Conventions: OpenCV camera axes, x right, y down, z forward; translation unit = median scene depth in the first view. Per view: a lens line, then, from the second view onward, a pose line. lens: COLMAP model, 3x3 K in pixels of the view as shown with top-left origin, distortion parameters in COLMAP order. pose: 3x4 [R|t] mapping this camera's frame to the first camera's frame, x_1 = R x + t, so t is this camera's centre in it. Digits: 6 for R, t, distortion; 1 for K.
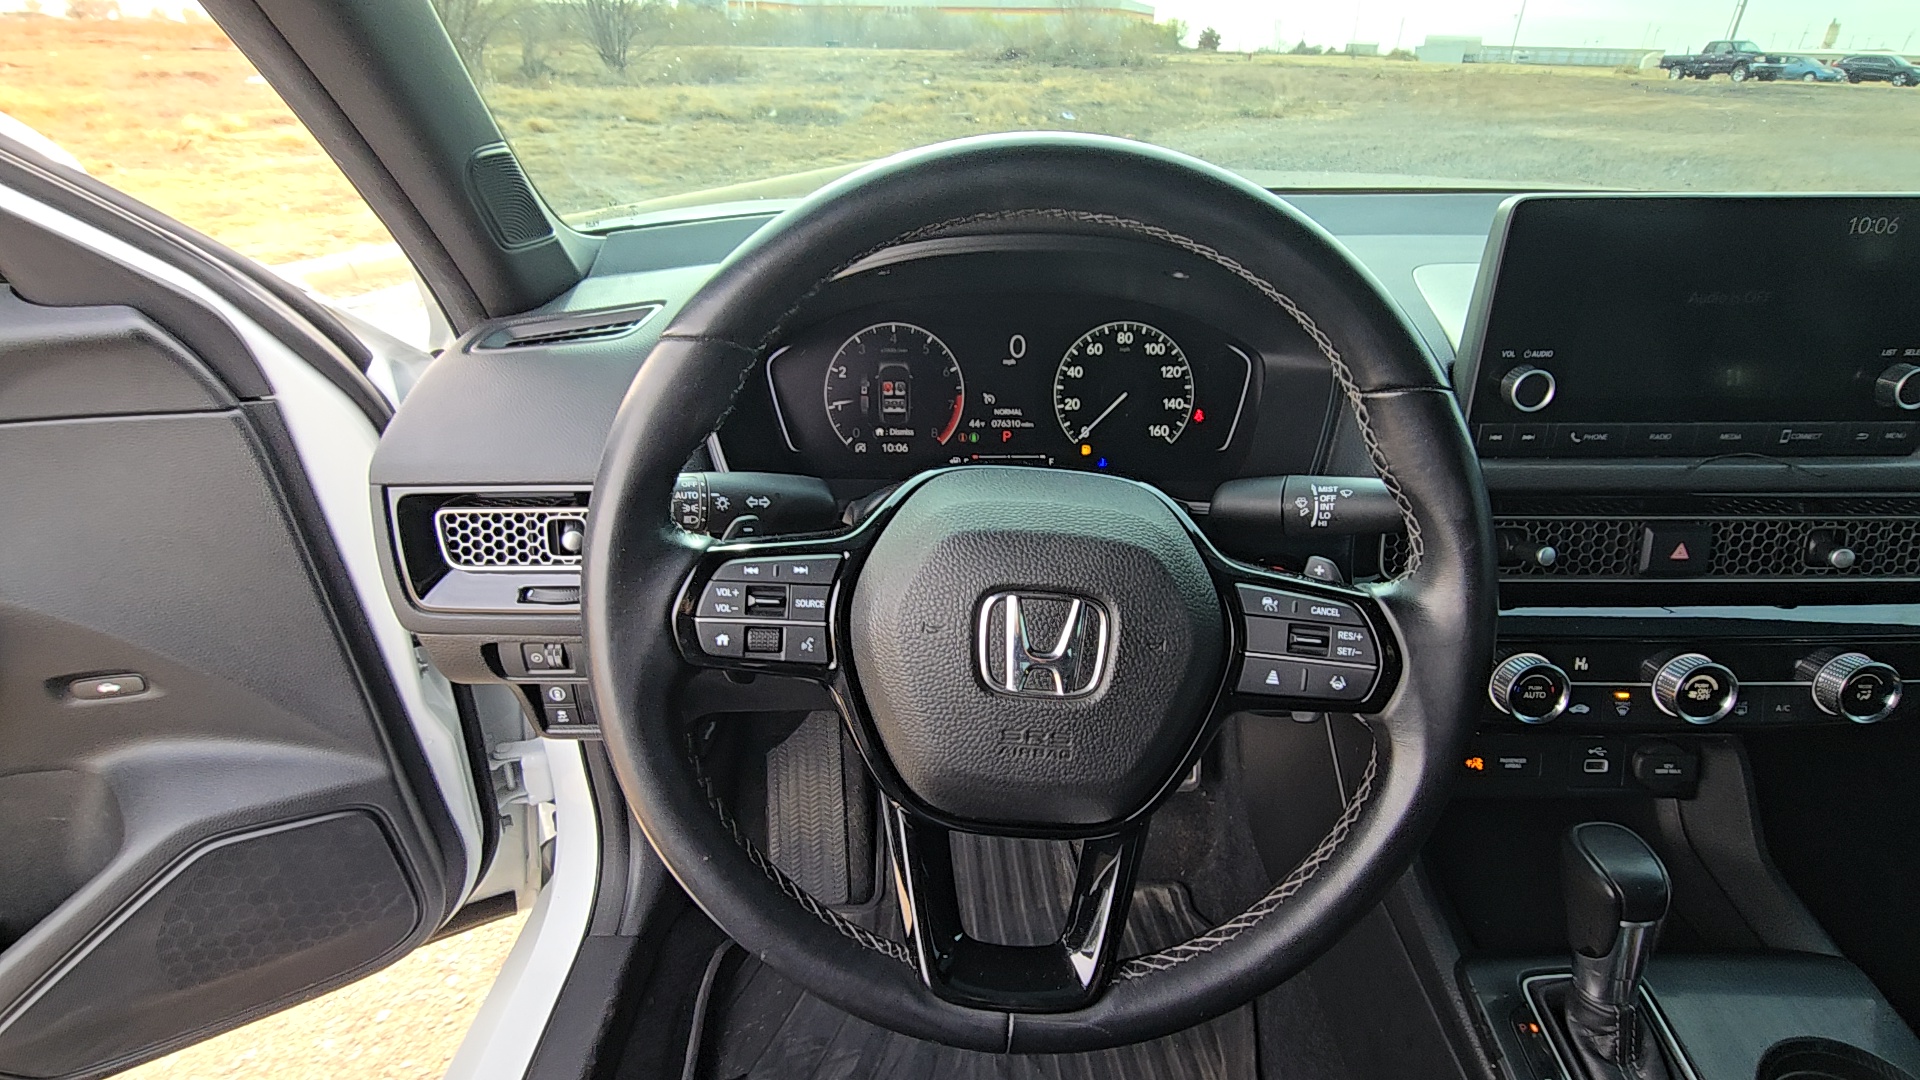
lens RADIAL K [[981.1, 0, 967.6], [0, 981.1, 543.7], [0, 0, 1]] dist [-0.003113, -0.000369]
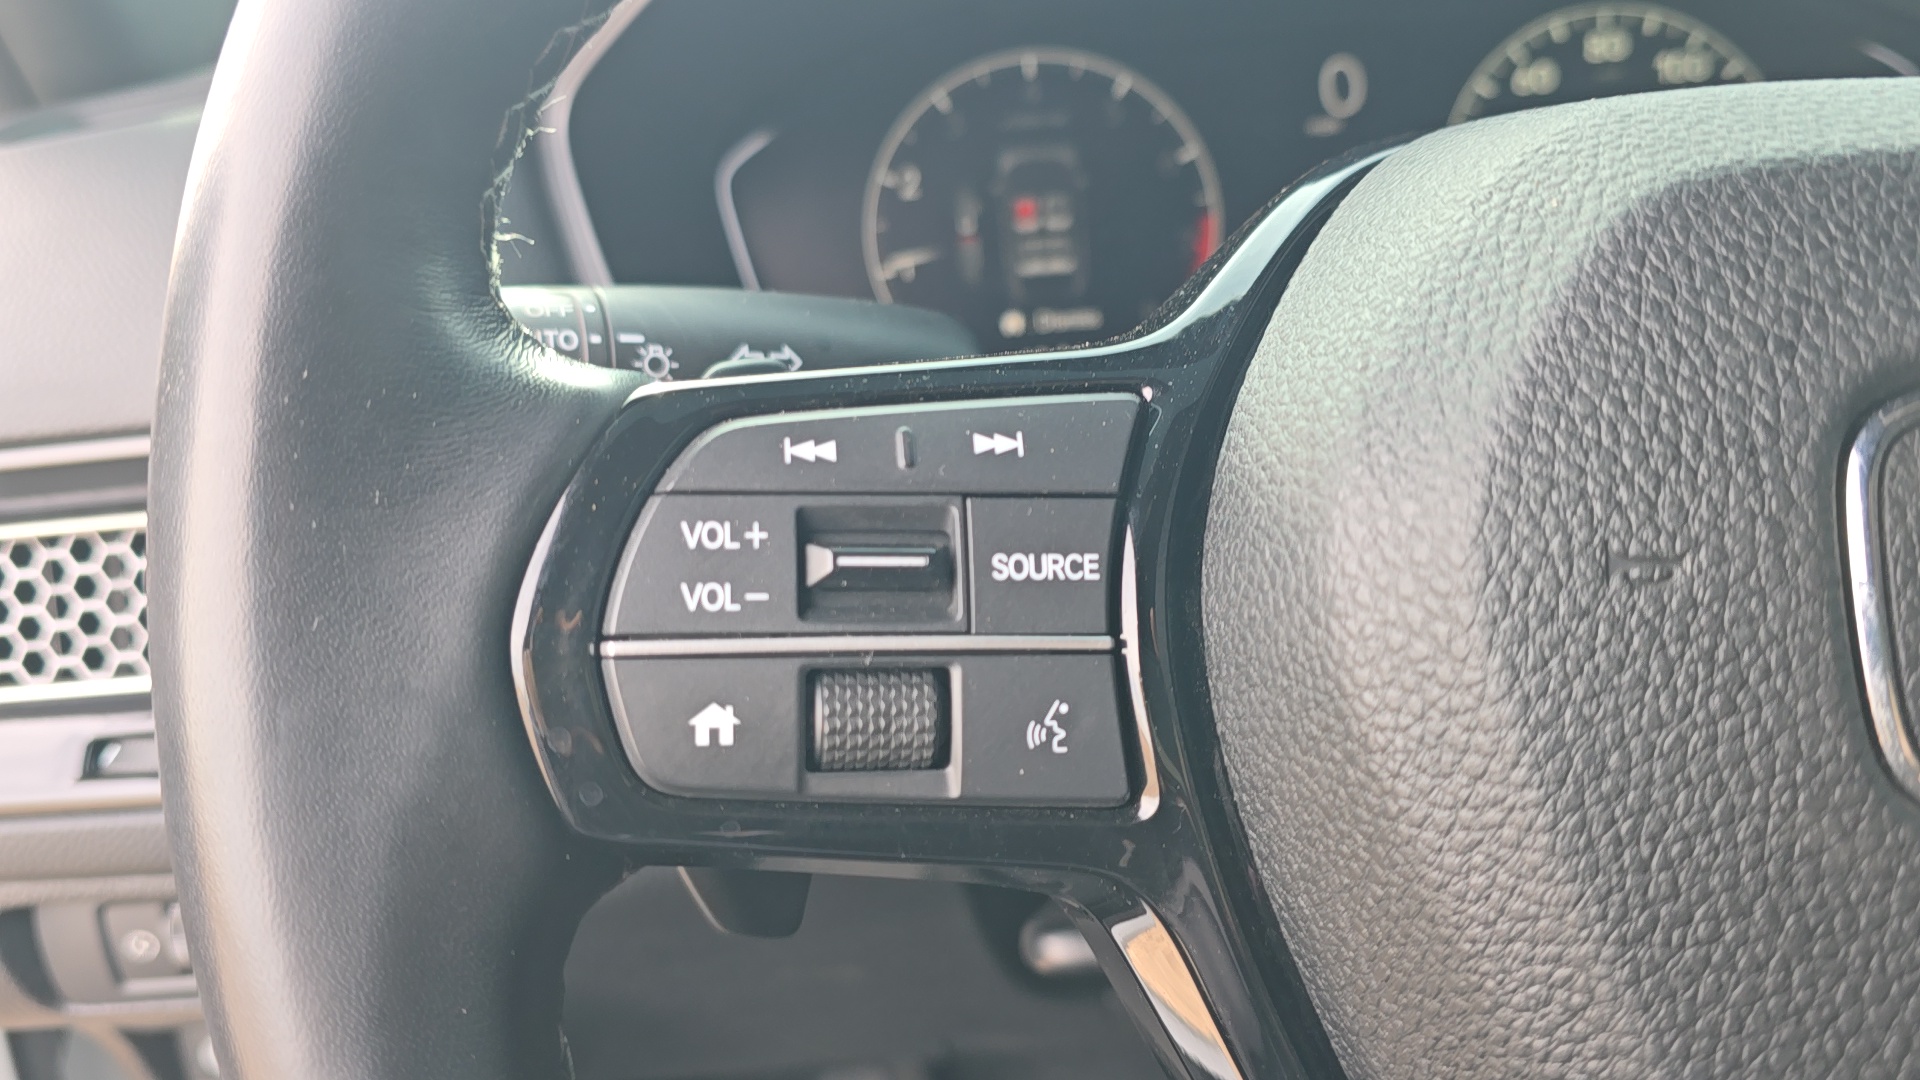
lens RADIAL K [[1711.9, 0, 960.0], [0, 1711.9, 540.0], [0, 0, 1]] dist [-0.018891, -0.012938]
pose [[0.996655, -0.077328, -0.026439, -0.114811], [0.072958, 0.987676, -0.138467, 0.076806], [0.036820, 0.136075, 0.990014, 0.377241]]
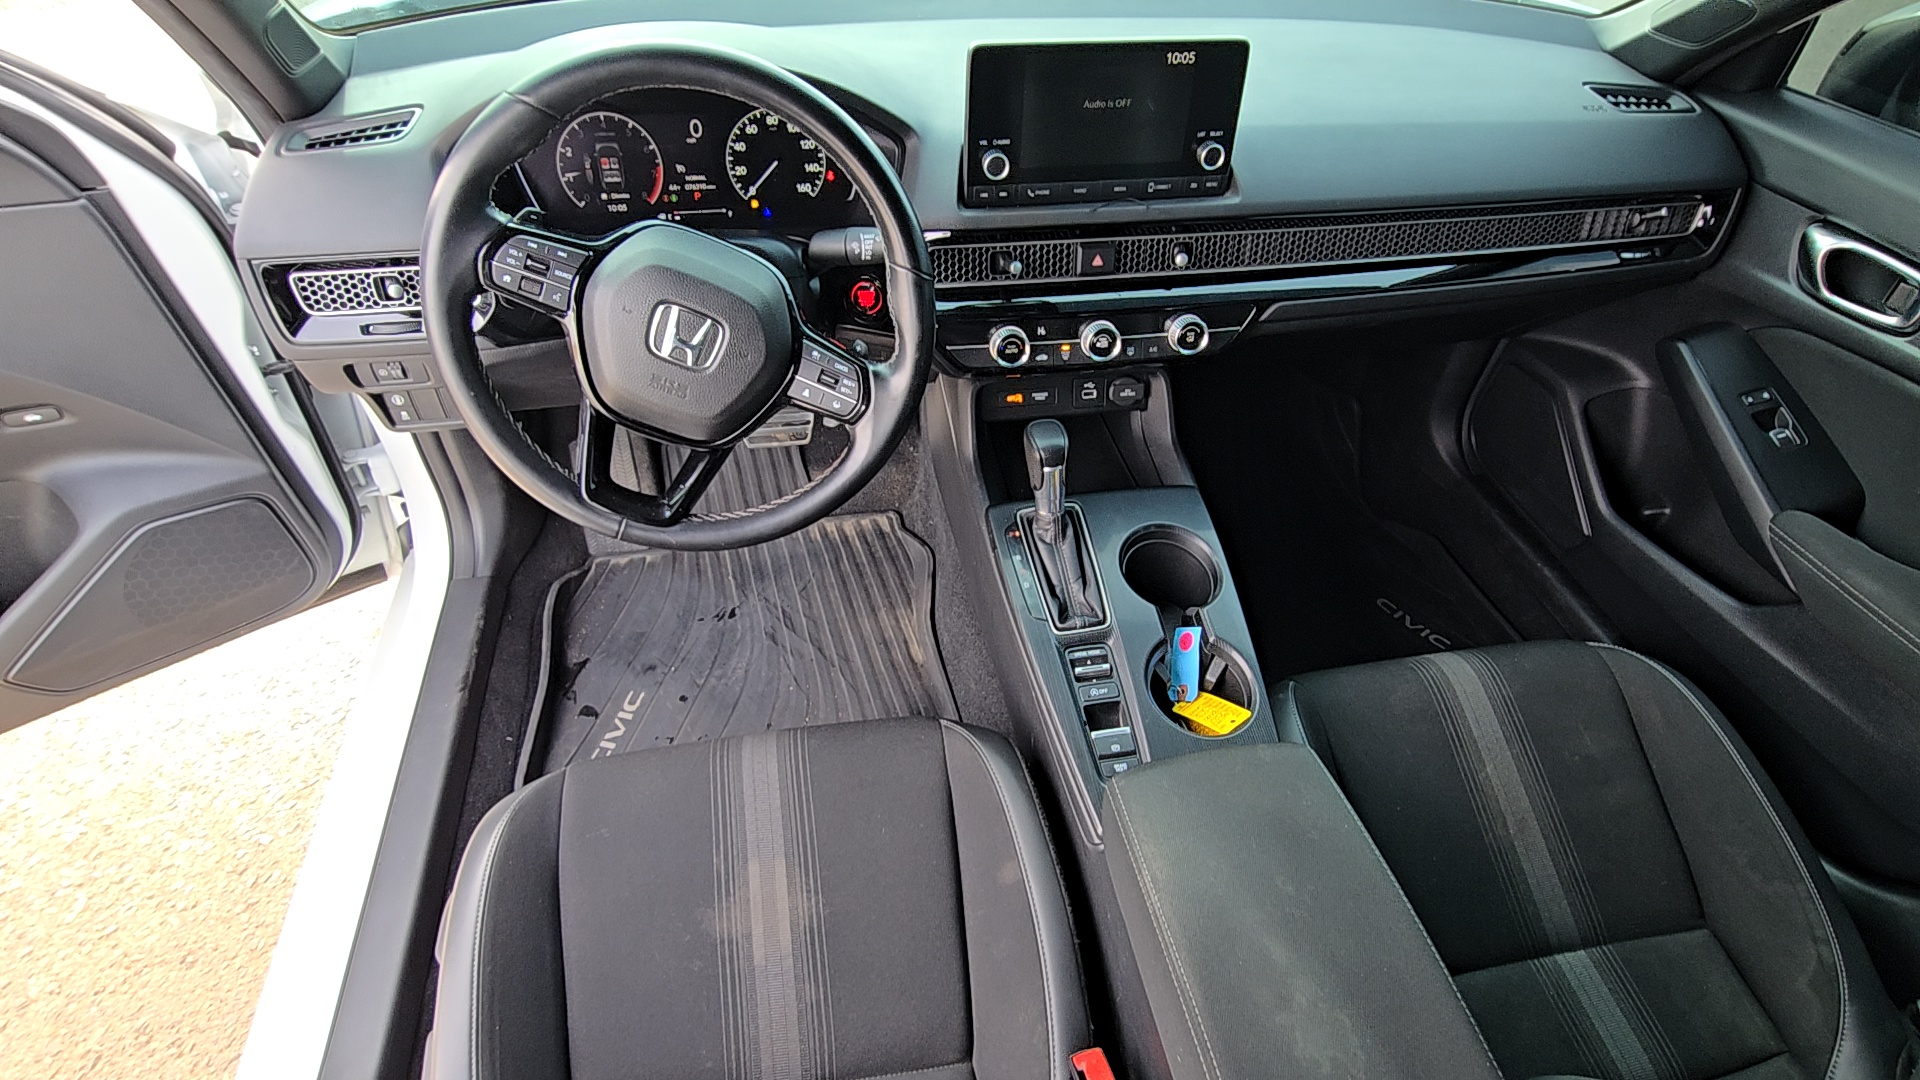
lens RADIAL K [[942.9, 0, 960.0], [0, 942.9, 540.0], [0, 0, 1]] dist [-0.000705, -0.000238]
pose [[0.980266, -0.102002, 0.169334, 0.152577], [0.047384, 0.952864, 0.299675, -0.029108], [-0.191920, -0.285737, 0.938893, -0.591104]]
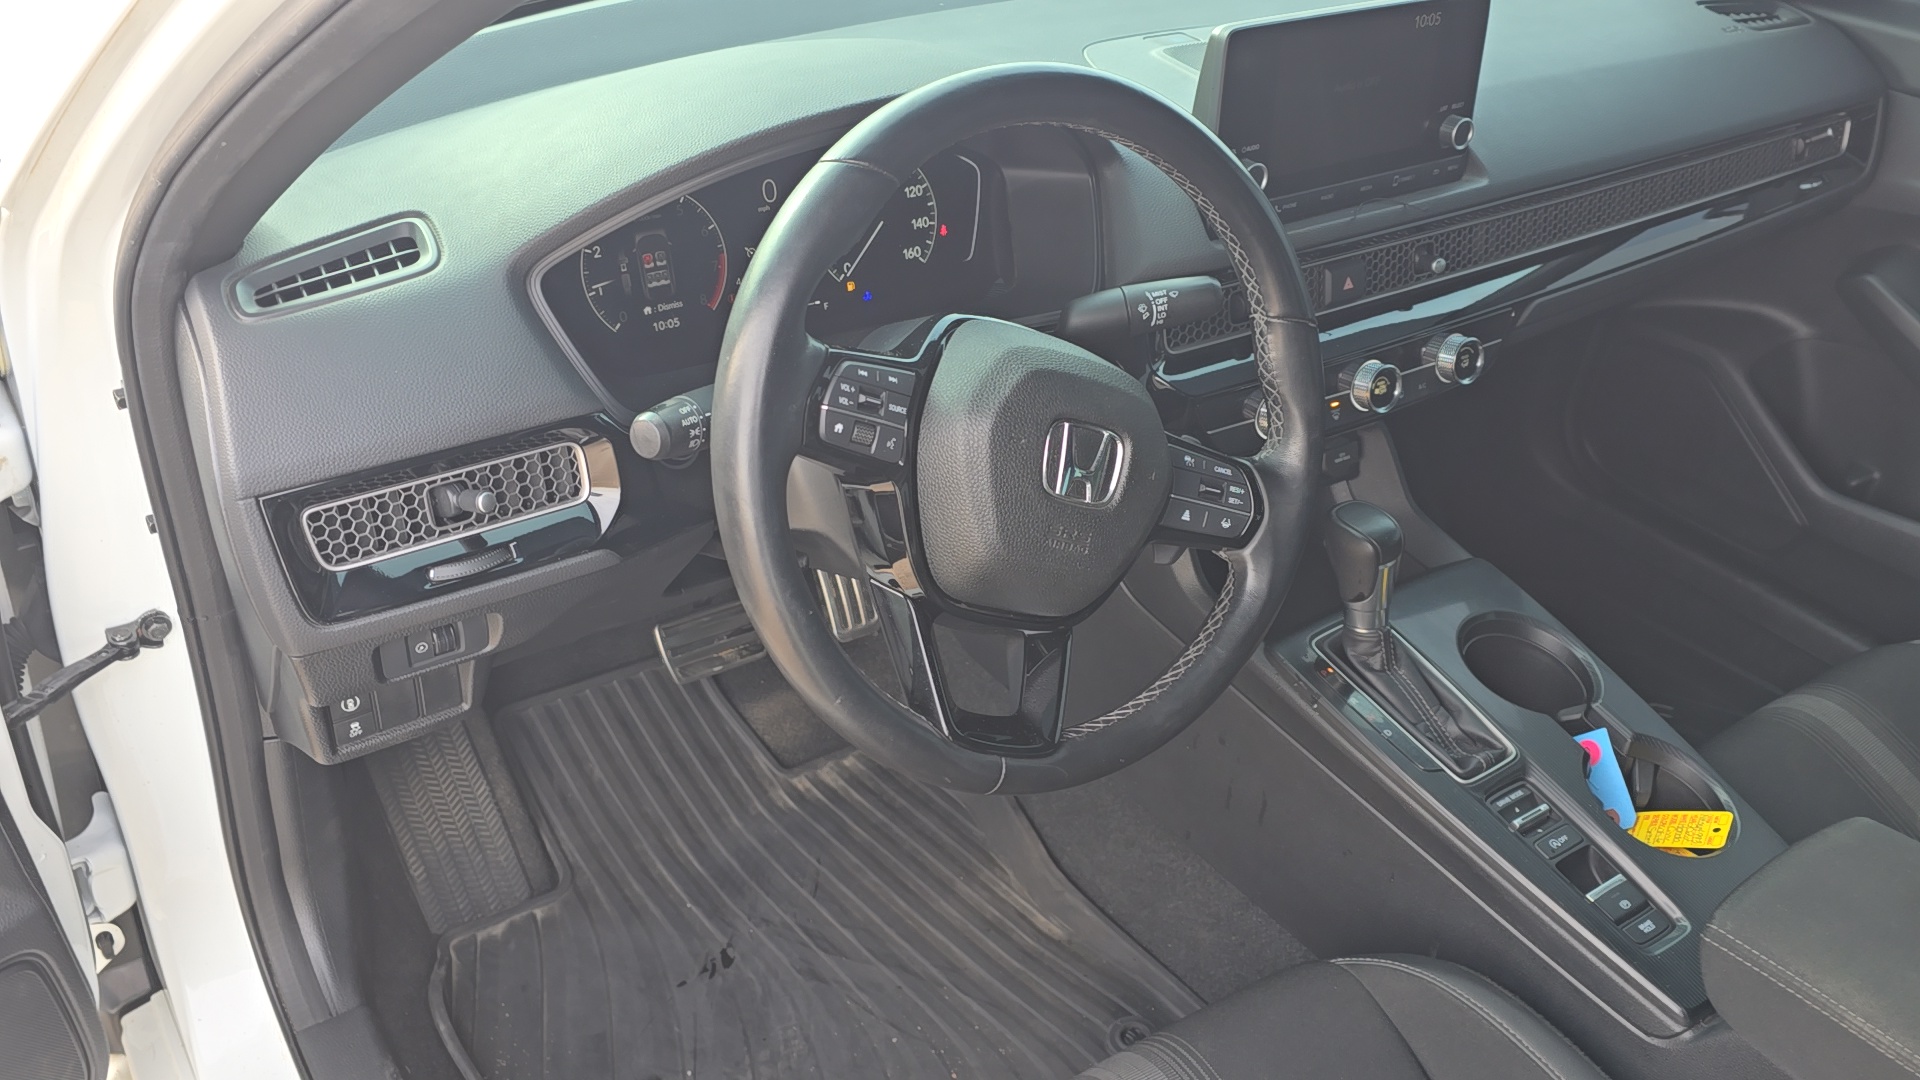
lens RADIAL K [[1526.2, 0, 1005.8], [0, 1526.2, 552.5], [0, 0, 1]] dist [-0.007287, 0.007014]
pose [[0.824045, -0.277445, 0.493937, -0.660825], [0.201664, 0.958419, 0.201904, -0.135883], [-0.529415, -0.066769, 0.845731, -0.427455]]
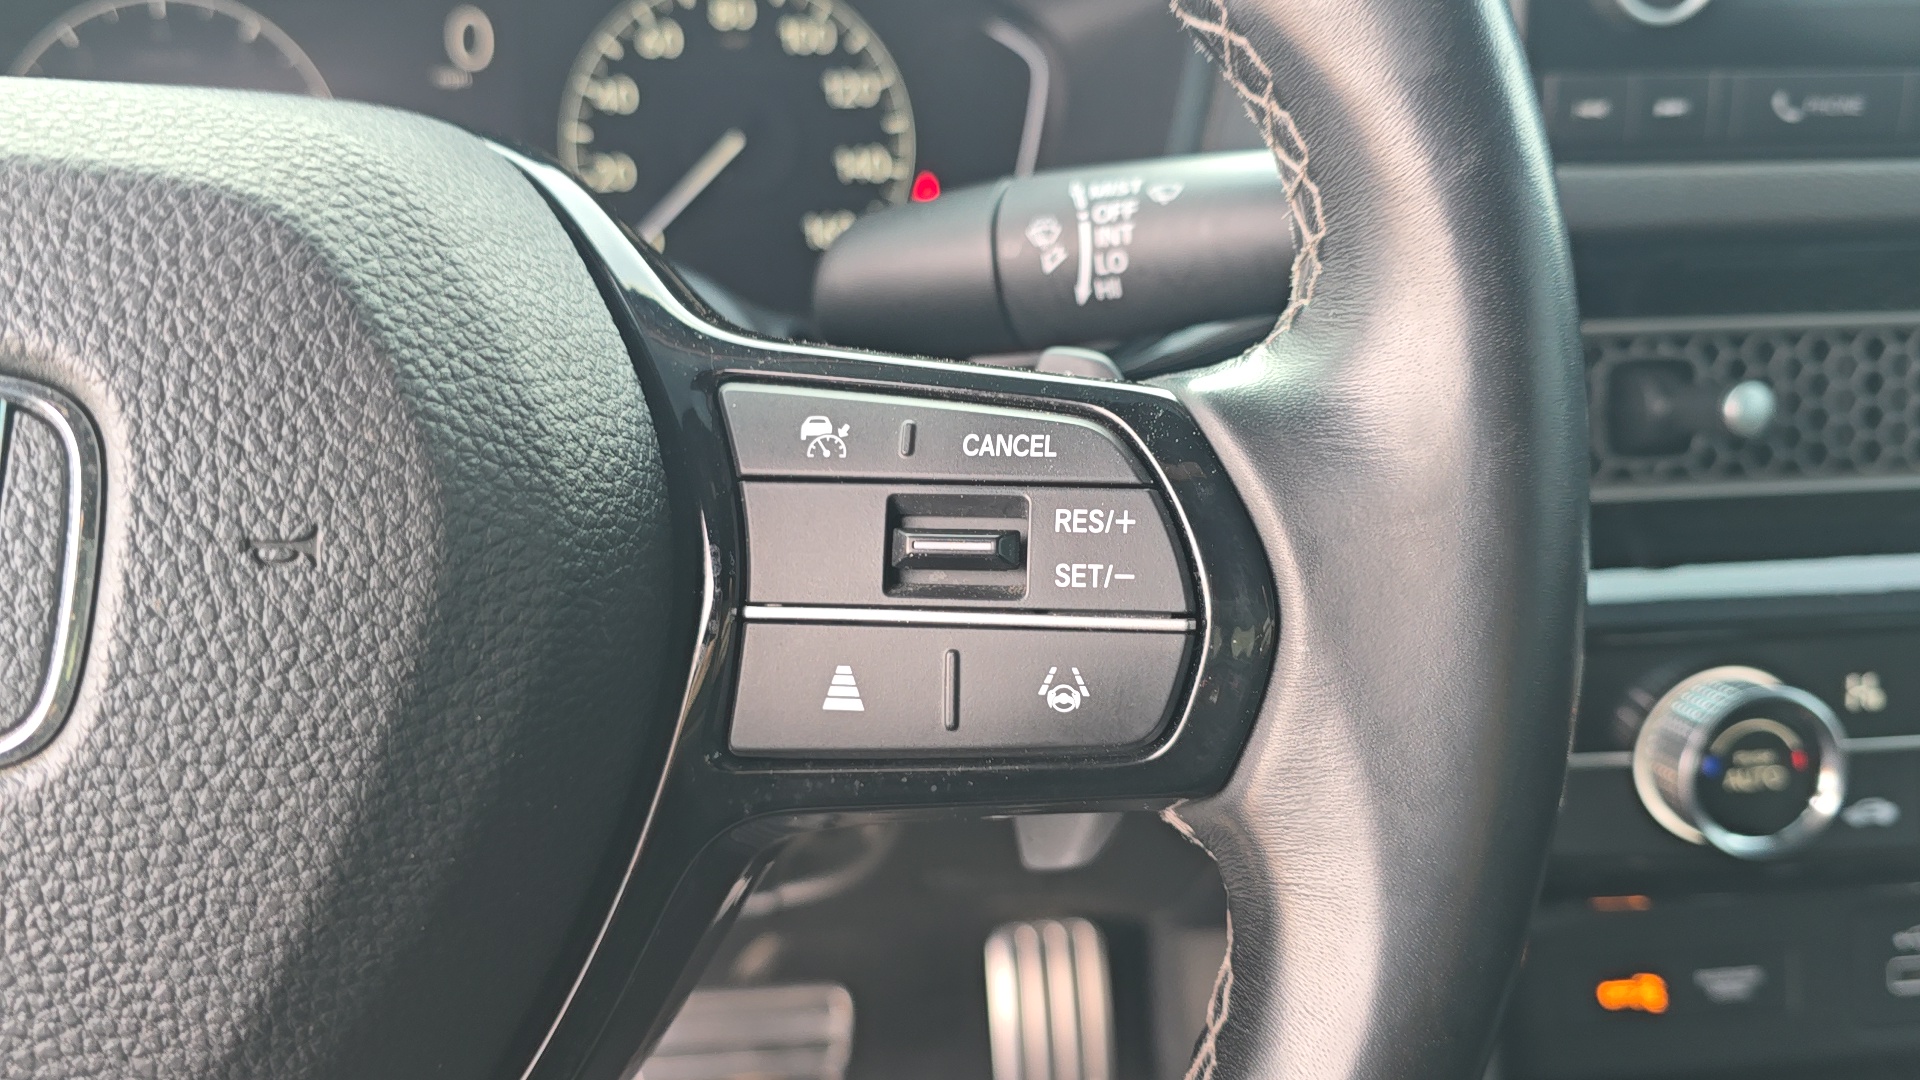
lens RADIAL K [[1711.9, 0, 960.0], [0, 1711.9, 540.0], [0, 0, 1]] dist [-0.018891, -0.012938]
pose [[0.994472, -0.053041, 0.090619, 0.203876], [0.061265, 0.994009, -0.090513, 0.094500], [-0.085275, 0.095565, 0.991764, 0.342008]]
